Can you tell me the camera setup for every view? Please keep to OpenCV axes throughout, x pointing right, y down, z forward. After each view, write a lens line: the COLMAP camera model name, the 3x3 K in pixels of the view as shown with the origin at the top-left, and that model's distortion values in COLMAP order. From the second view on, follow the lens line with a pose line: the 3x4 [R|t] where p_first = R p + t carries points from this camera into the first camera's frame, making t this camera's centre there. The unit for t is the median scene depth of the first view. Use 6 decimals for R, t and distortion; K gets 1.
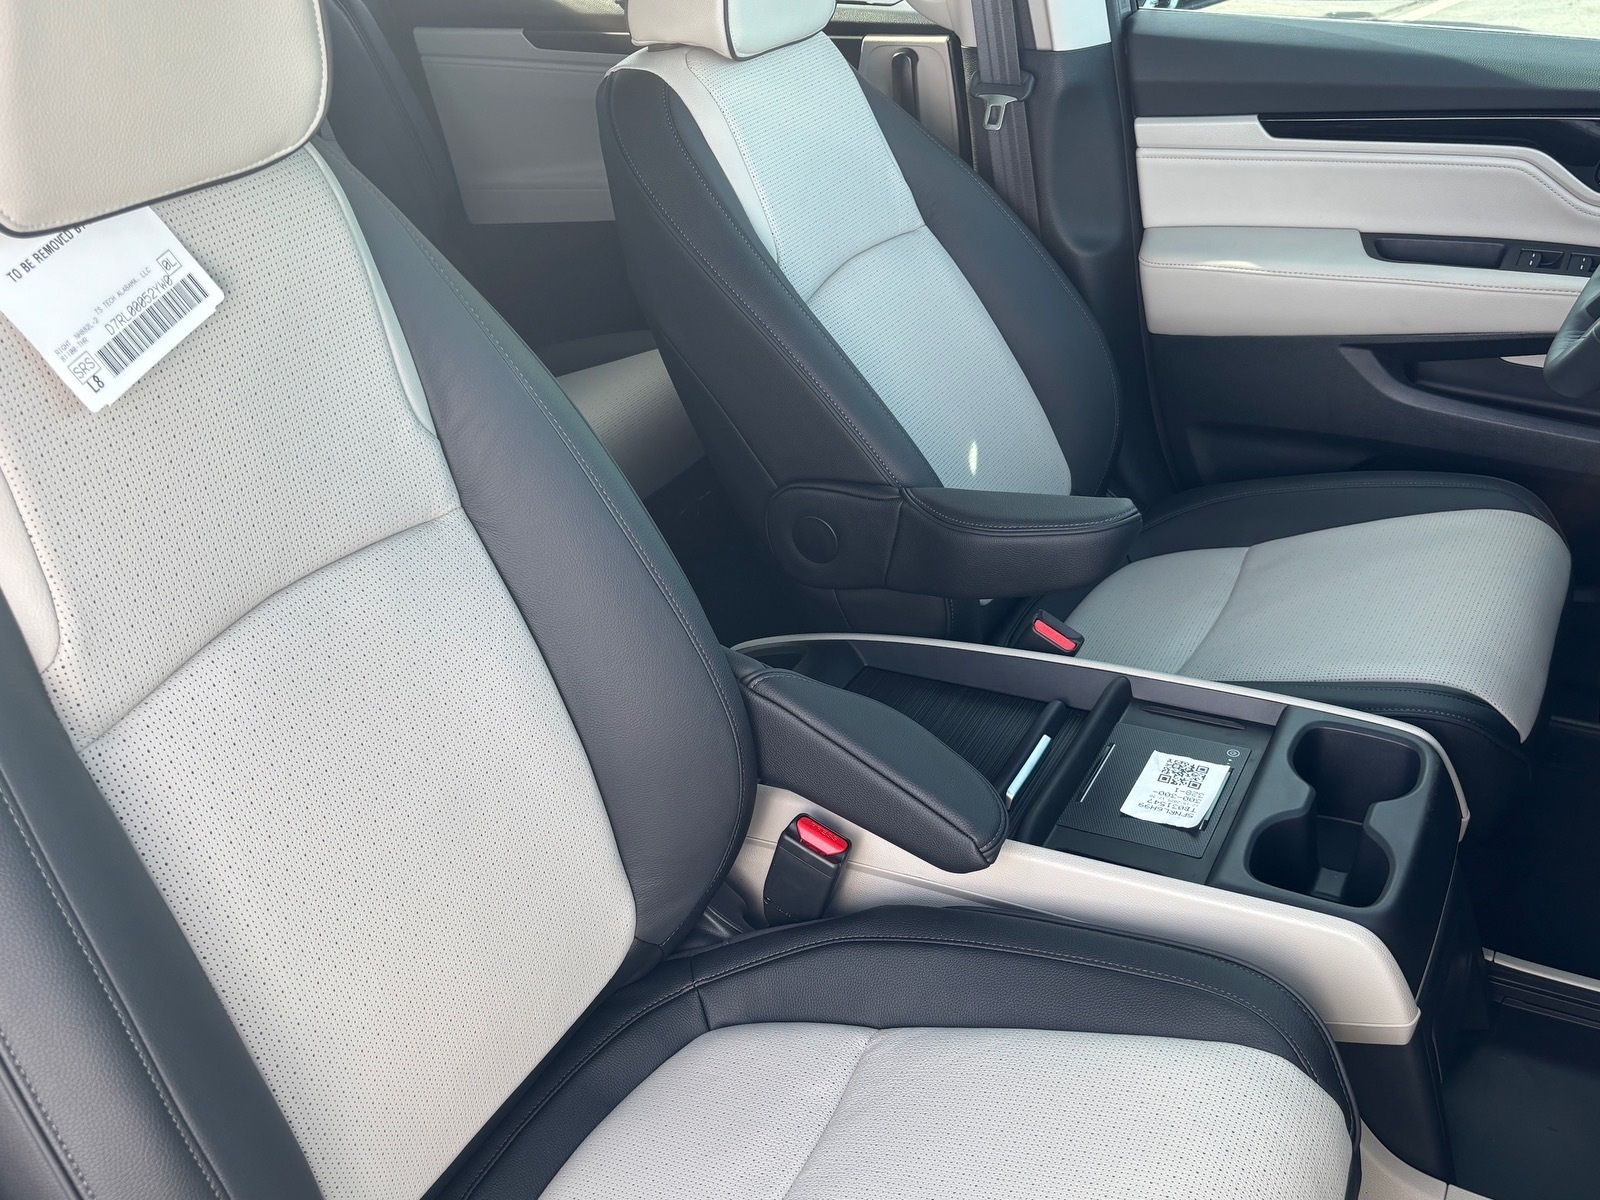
lens RADIAL K [[1537.5, 0, 800.0], [0, 1537.5, 600.0], [0, 0, 1]] dist [0.032250, 0.008146]
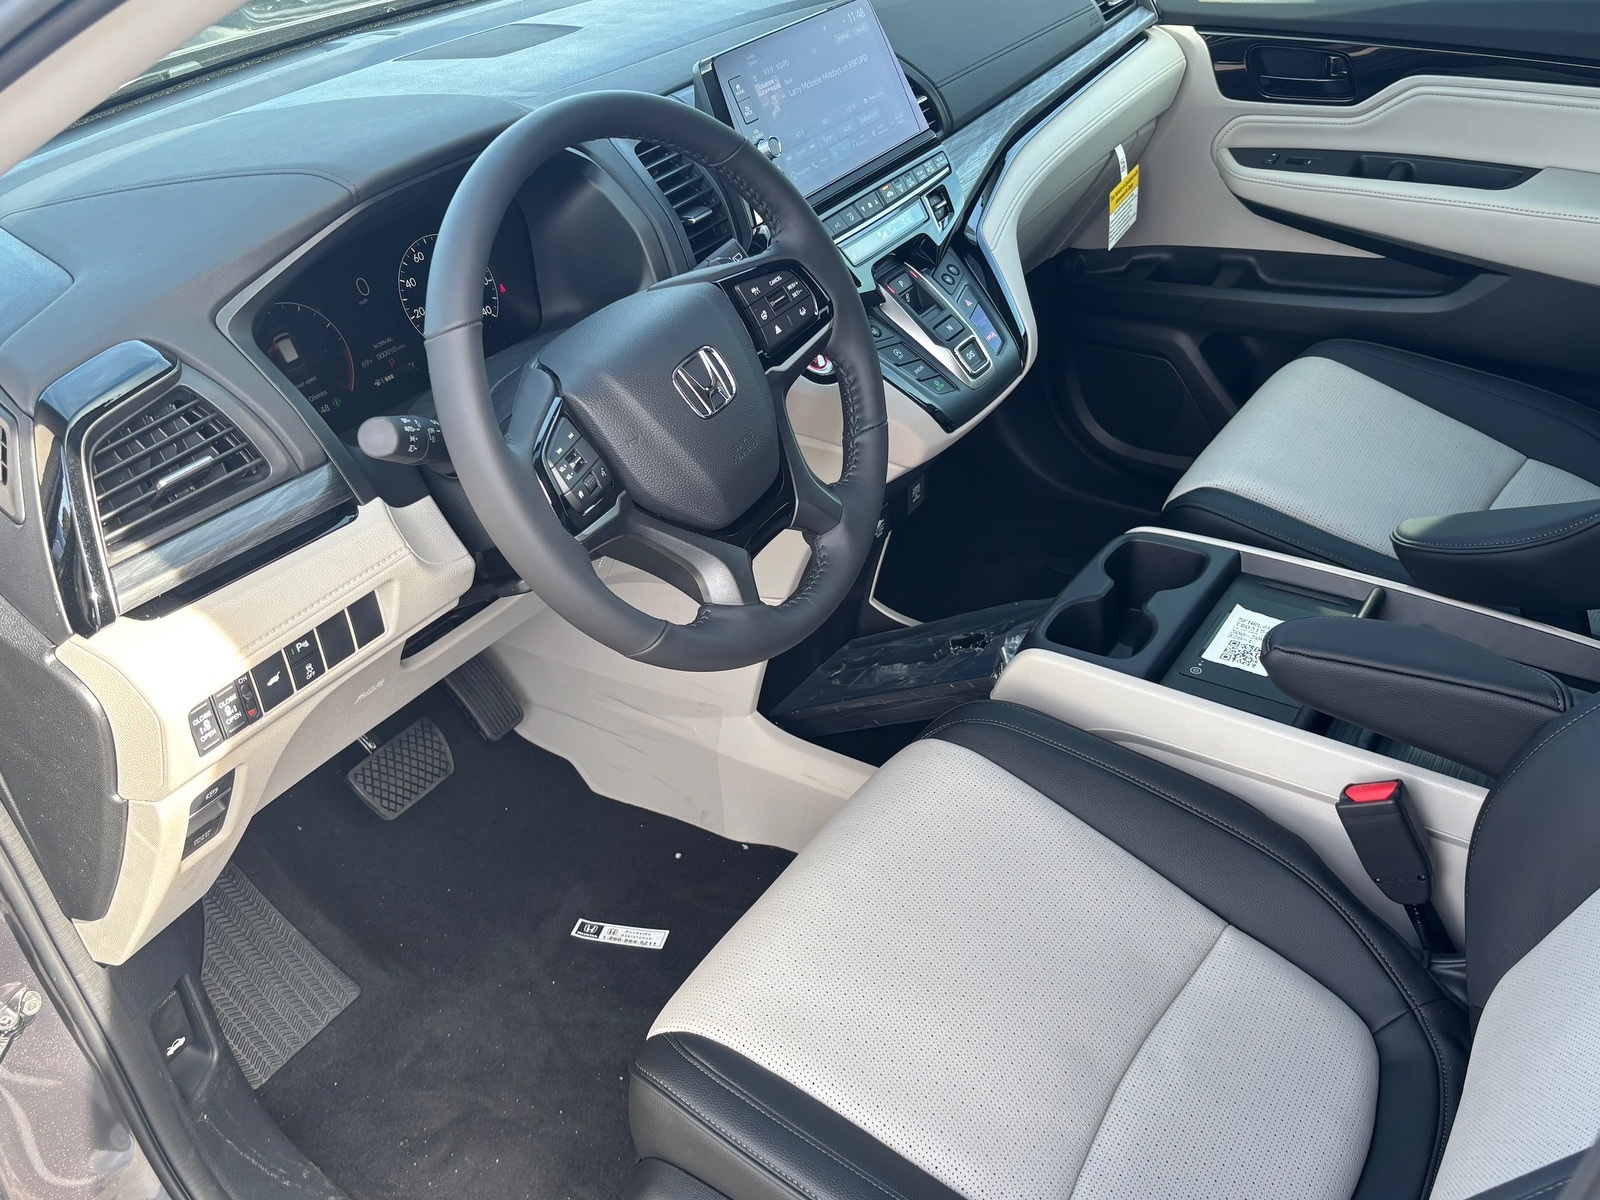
lens RADIAL K [[1514.1, 0, 798.2], [0, 1514.1, 586.4], [0, 0, 1]] dist [0.143396, -0.353902]
pose [[-0.987828, 0.063234, 0.142119, 0.361446], [0.155010, 0.476376, 0.865470, -0.843071], [-0.012975, 0.876965, -0.480379, 1.324367]]
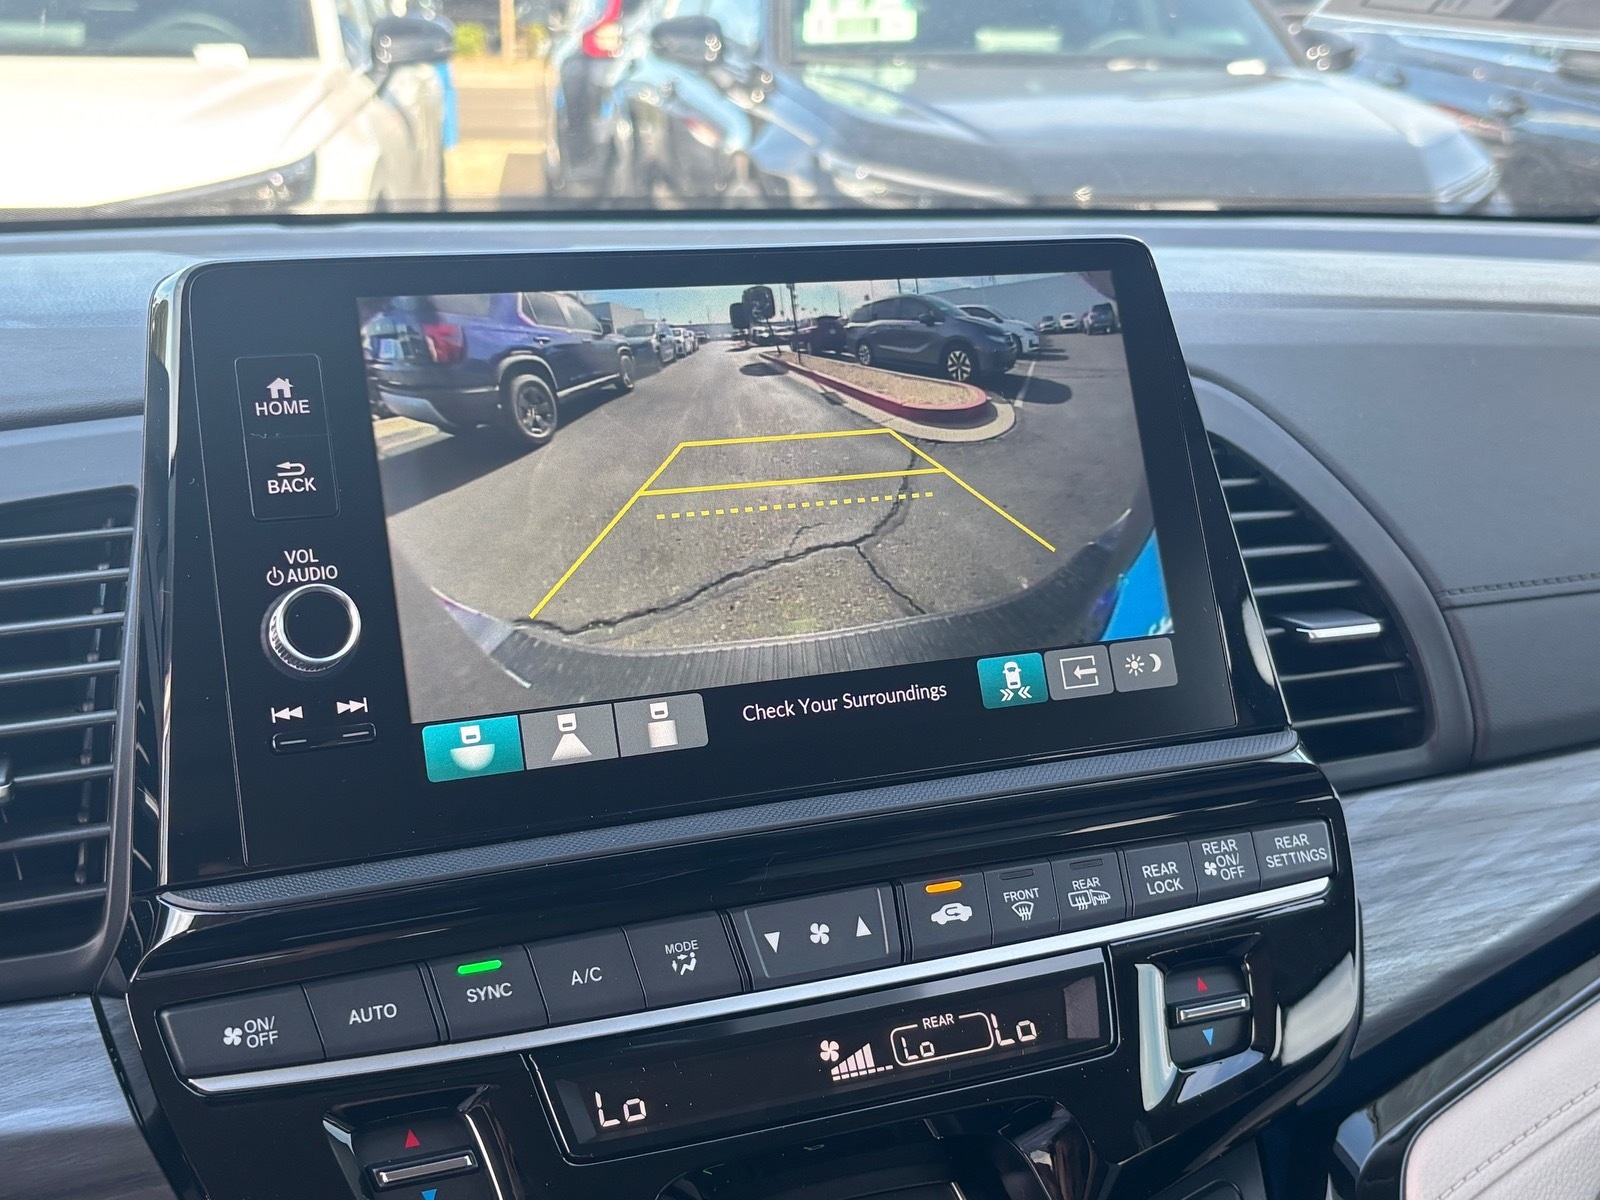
lens RADIAL K [[2052.5, 0, 808.5], [0, 2052.5, 587.3], [0, 0, 1]] dist [0.200477, -0.769527]
pose [[-0.781619, -0.108070, 0.614323, 0.231603], [0.335869, 0.756987, 0.560502, -0.318163], [-0.525608, 0.644431, -0.555379, 0.768856]]
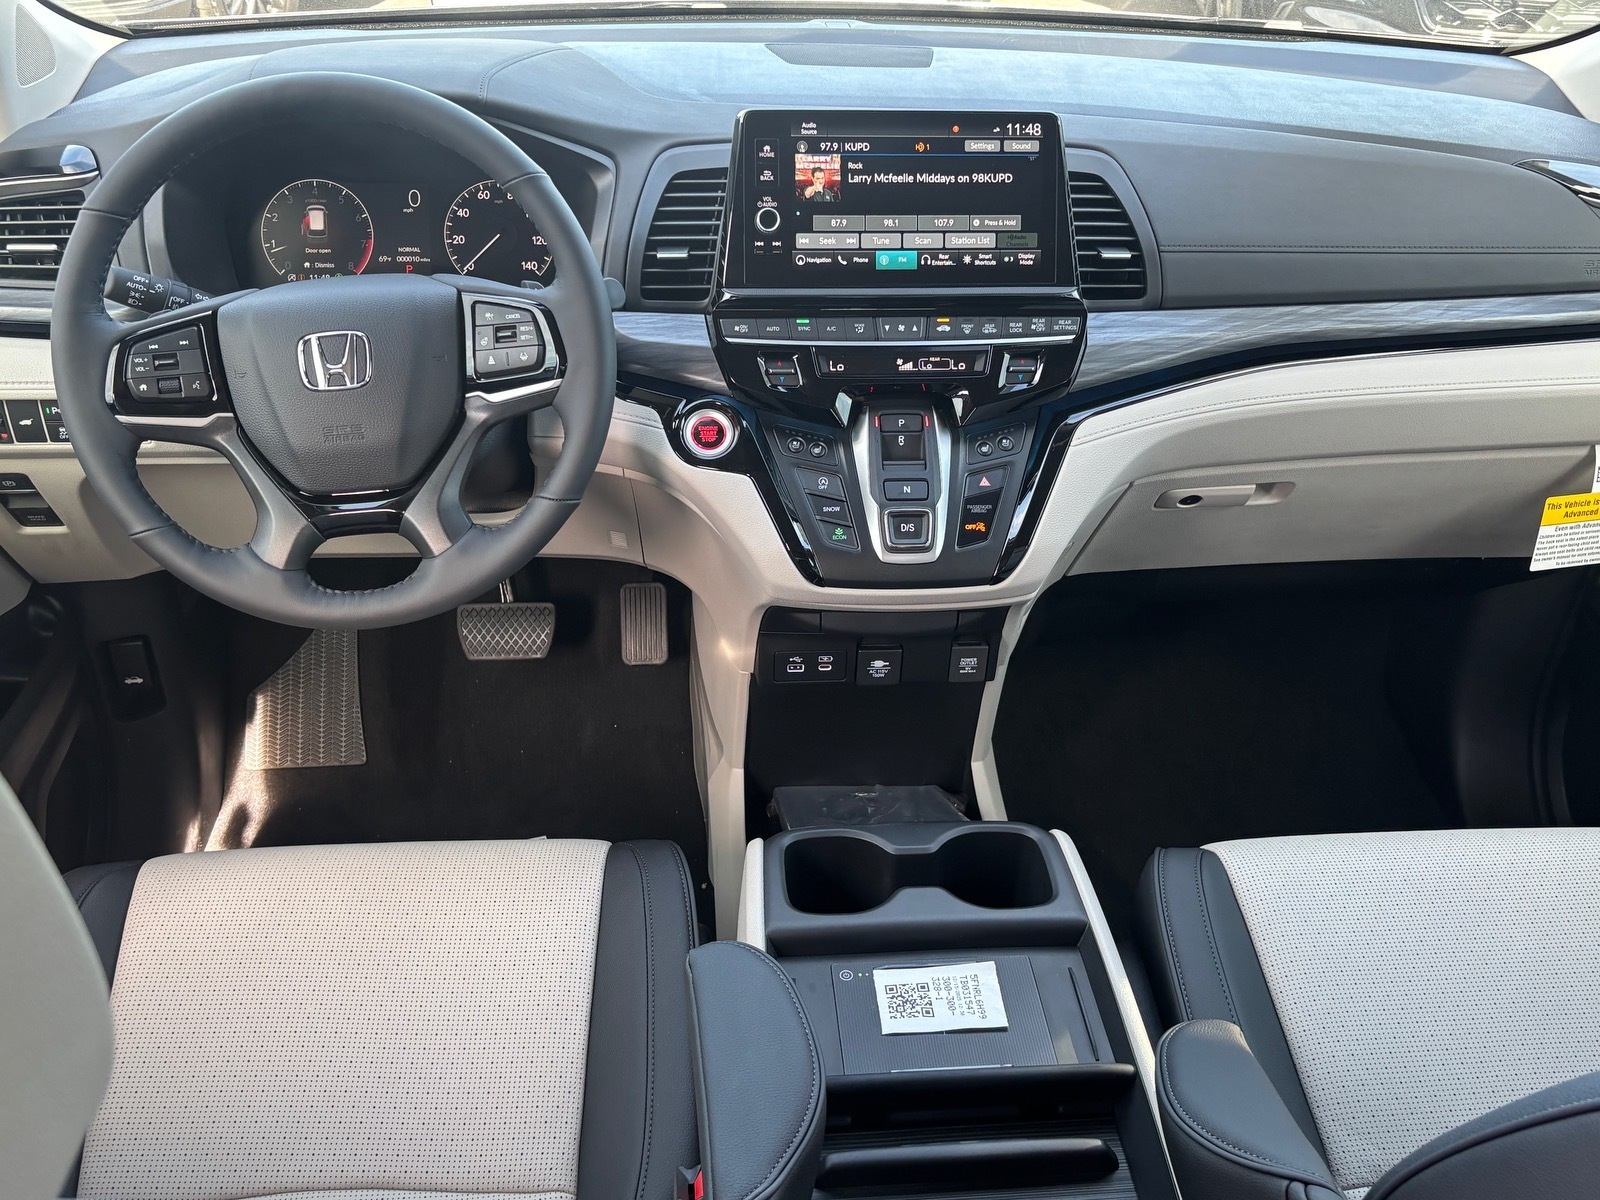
lens RADIAL K [[1510.8, 0, 800.0], [0, 1510.8, 600.0], [0, 0, 1]] dist [0.140721, -0.357384]
pose [[-0.537120, -0.407905, 0.738320, -0.260352], [0.416088, 0.633268, 0.652566, -0.585977], [-0.733739, 0.657712, -0.170416, 0.914131]]
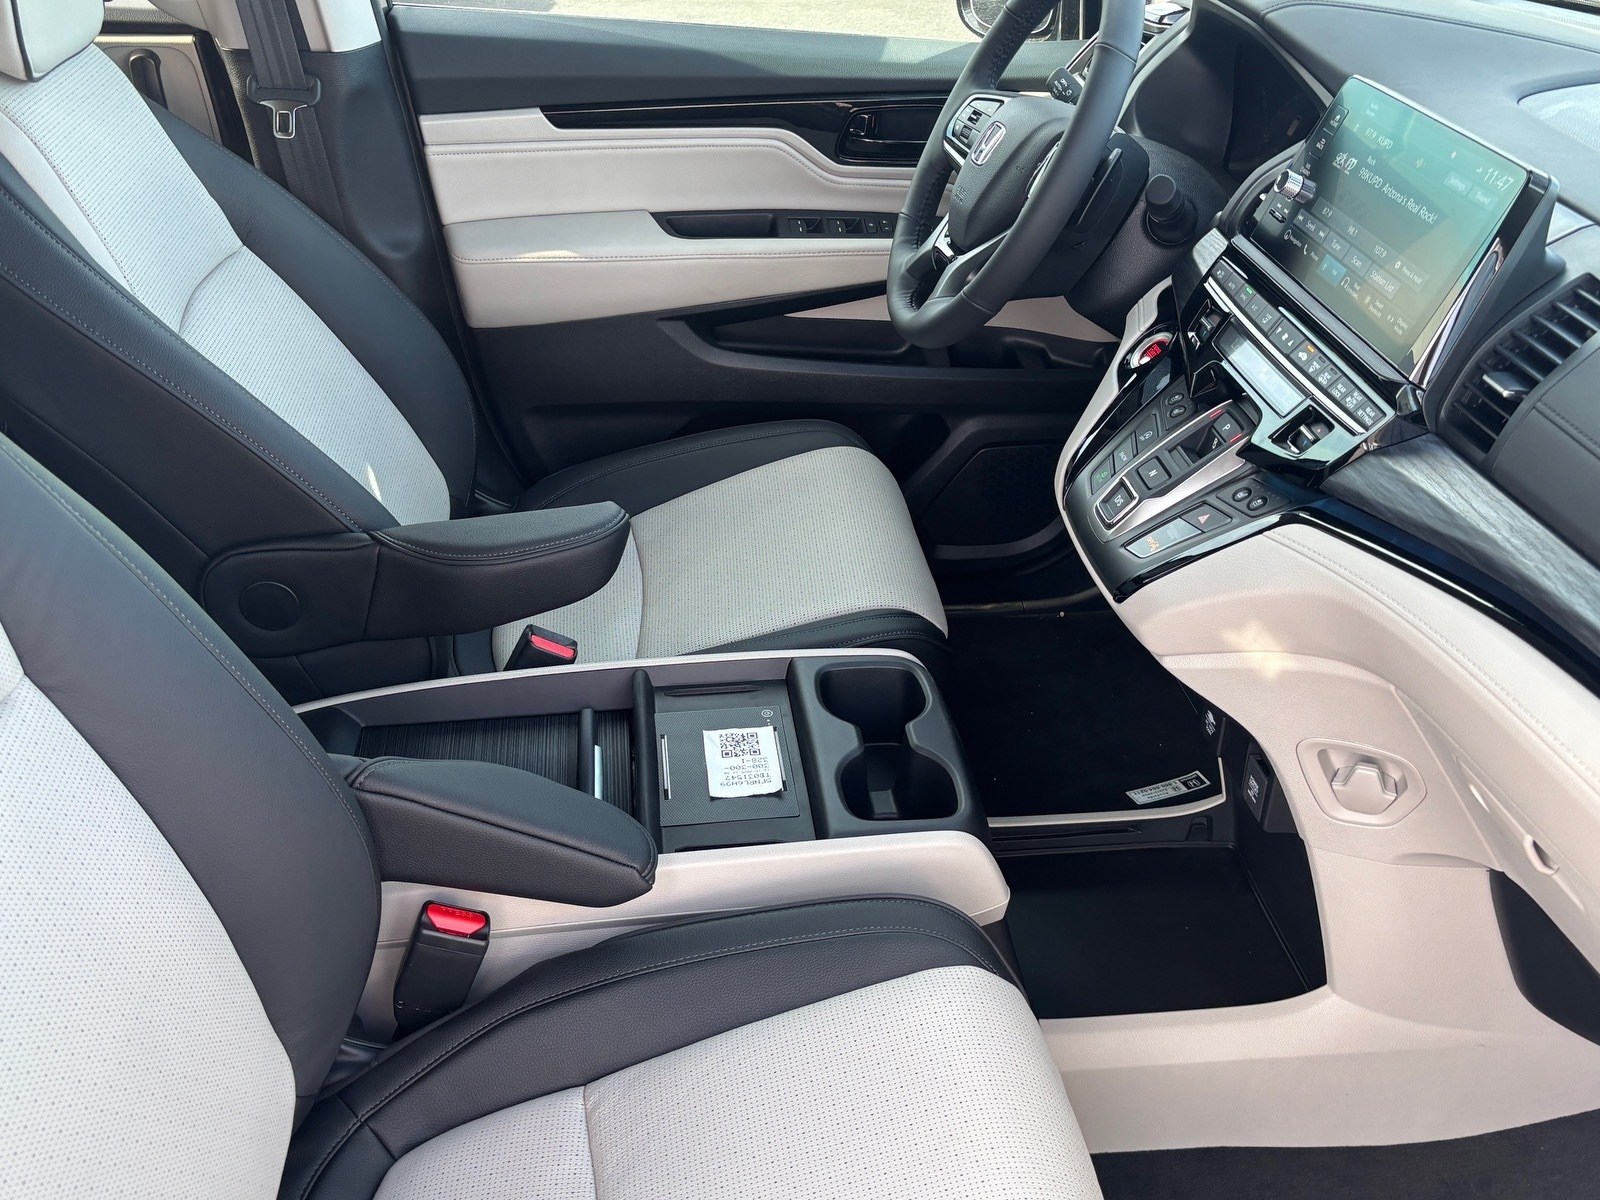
lens RADIAL K [[1514.1, 0, 798.2], [0, 1514.1, 586.4], [0, 0, 1]] dist [0.143396, -0.353902]
pose [[0.819739, -0.221947, 0.527984, -0.219266], [0.209642, 0.974162, 0.084018, -0.065365], [-0.532990, 0.041815, 0.845088, 0.070819]]
